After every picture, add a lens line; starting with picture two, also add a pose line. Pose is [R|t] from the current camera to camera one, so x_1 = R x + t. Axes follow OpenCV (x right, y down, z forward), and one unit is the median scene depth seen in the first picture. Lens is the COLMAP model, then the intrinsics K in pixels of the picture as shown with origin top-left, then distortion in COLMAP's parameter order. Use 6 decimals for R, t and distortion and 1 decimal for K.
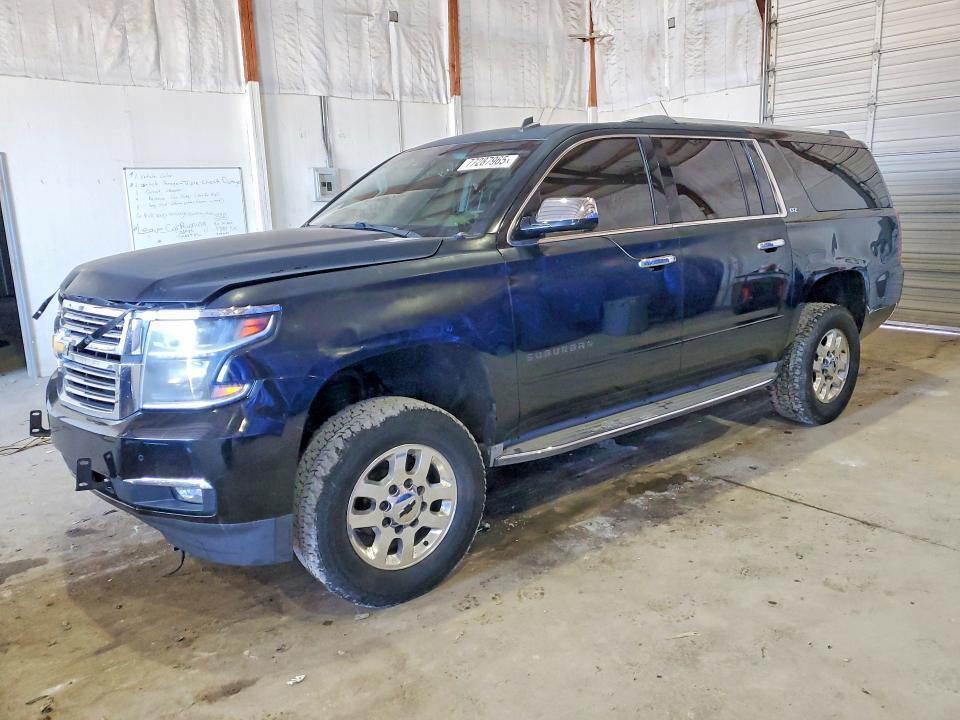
lens RADIAL K [[751.9, 0, 480.0], [0, 751.9, 360.0], [0, 0, 1]] dist [0.001301, 0.010015]
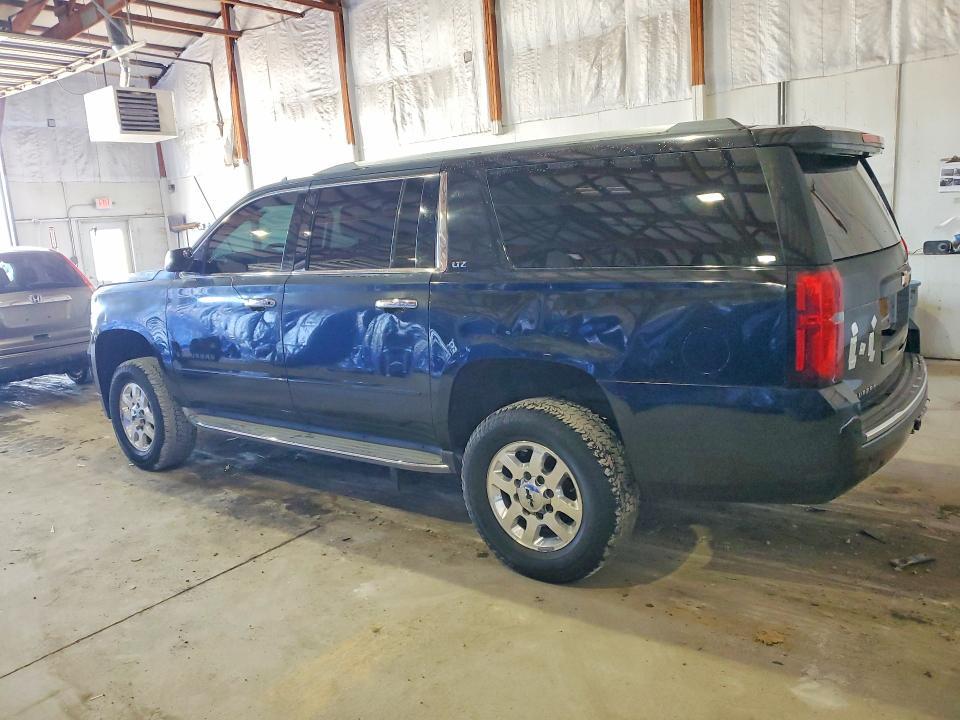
lens RADIAL K [[751.9, 0, 480.0], [0, 751.9, 360.0], [0, 0, 1]] dist [0.001301, 0.010015]
pose [[0.243969, 0.199667, -0.949006, 1.079450], [-0.144399, 0.975146, 0.168045, -0.219135], [0.958973, 0.096037, 0.266737, 0.775842]]
